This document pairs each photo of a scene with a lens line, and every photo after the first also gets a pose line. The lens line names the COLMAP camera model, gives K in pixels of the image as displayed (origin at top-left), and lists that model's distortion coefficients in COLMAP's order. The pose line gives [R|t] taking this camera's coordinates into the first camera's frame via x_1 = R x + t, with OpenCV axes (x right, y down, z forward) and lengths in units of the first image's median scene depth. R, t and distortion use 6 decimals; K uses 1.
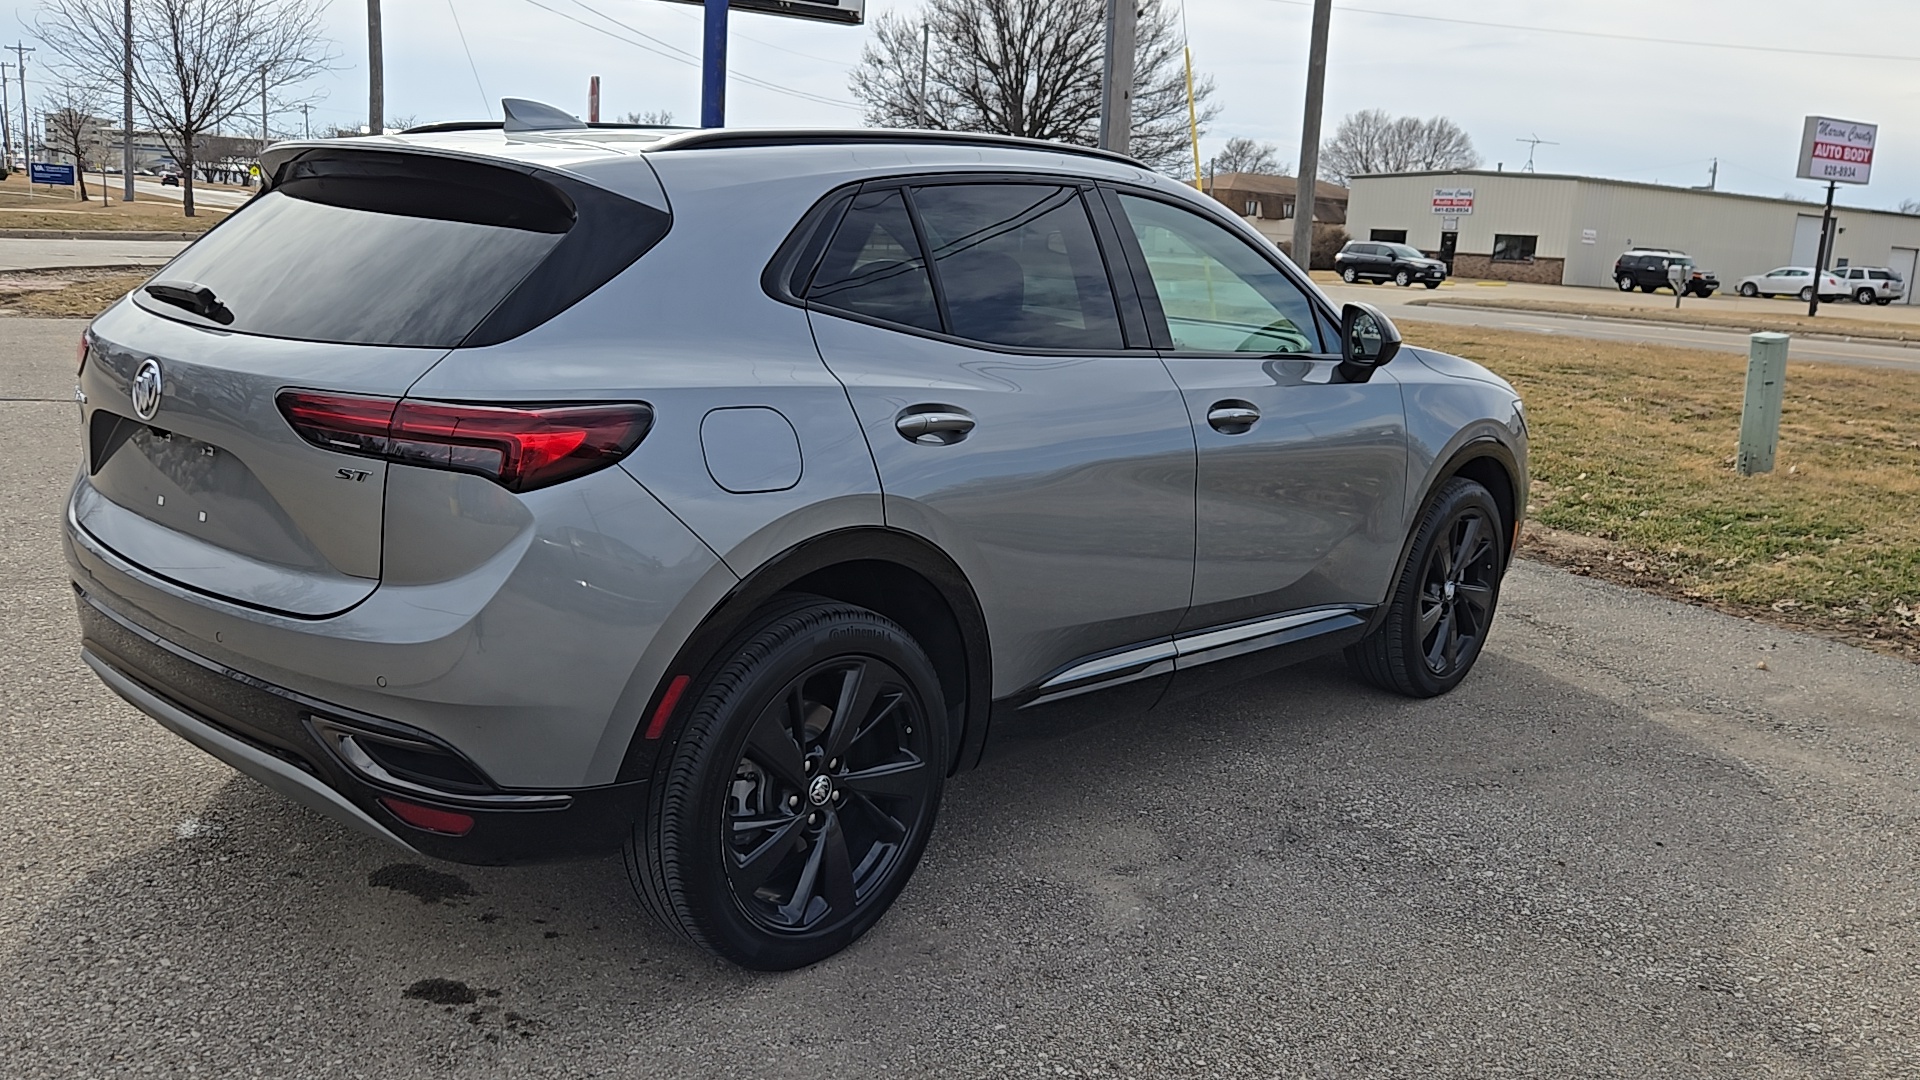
lens RADIAL K [[1607.0, 0, 956.6], [0, 1607.0, 534.5], [0, 0, 1]] dist [0.013796, -0.004859]
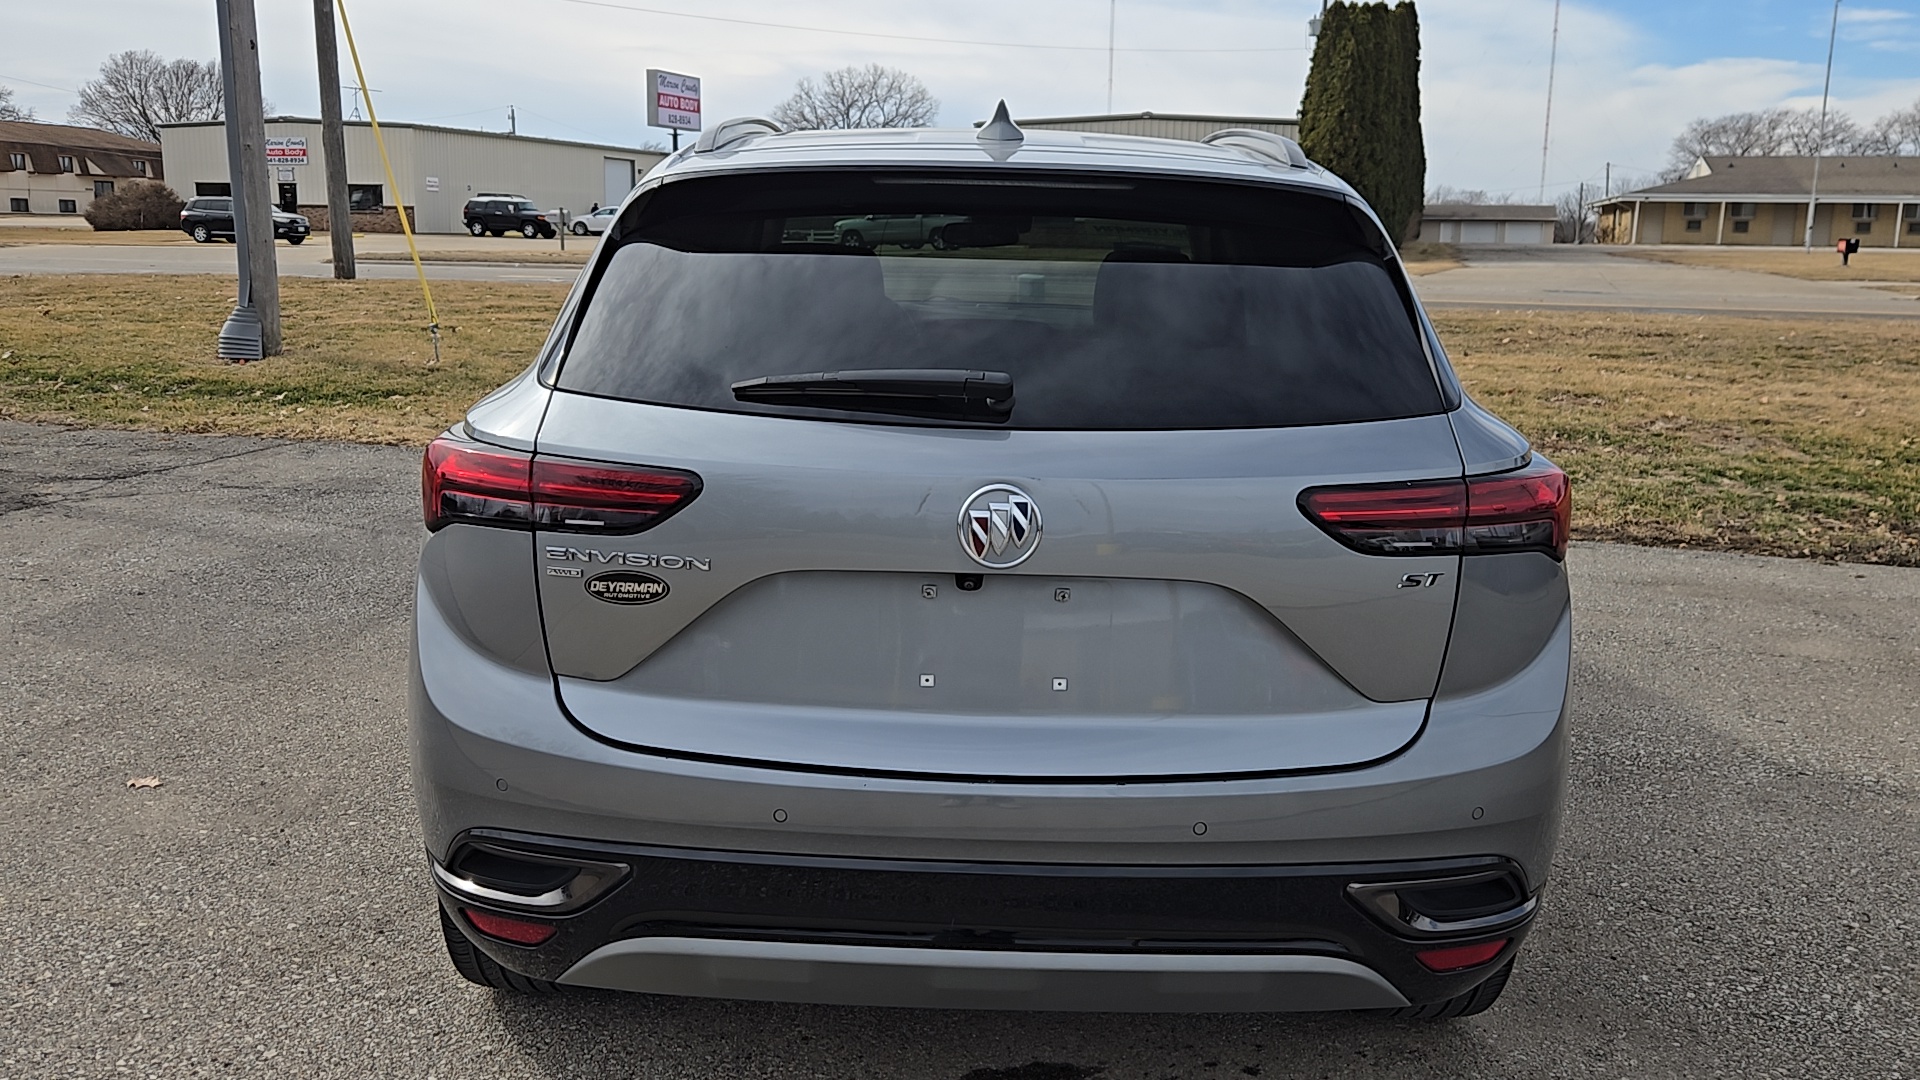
lens RADIAL K [[1607.0, 0, 956.6], [0, 1607.0, 534.5], [0, 0, 1]] dist [0.013796, -0.004859]
pose [[0.747931, -0.172508, 0.640969, -0.072623], [0.151607, 0.984510, 0.088062, -0.011352], [-0.646232, 0.031311, 0.762499, 0.035549]]
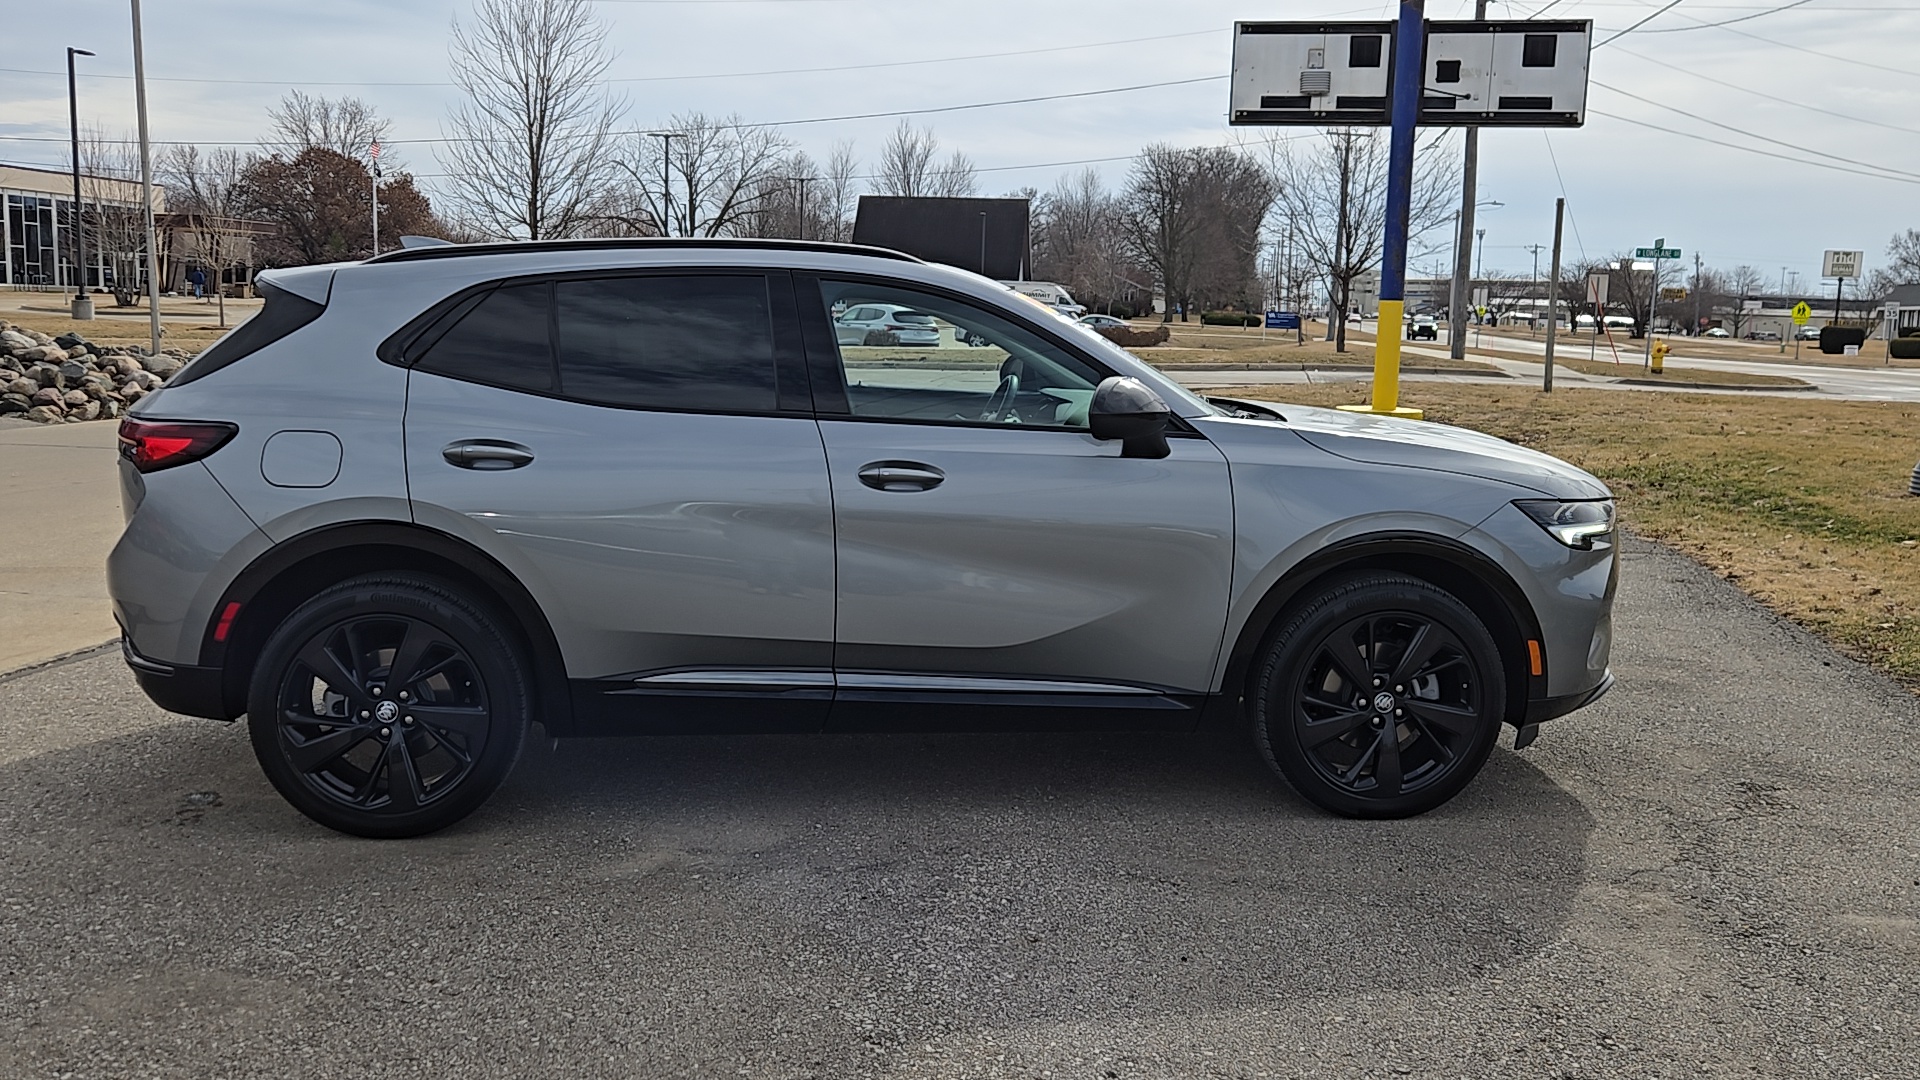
lens RADIAL K [[1607.0, 0, 956.6], [0, 1607.0, 534.5], [0, 0, 1]] dist [0.013796, -0.004859]
pose [[0.736655, 0.056771, -0.673882, 0.096688], [-0.111987, 0.992953, -0.038768, 0.000468], [0.666932, 0.104024, 0.737821, 0.022878]]
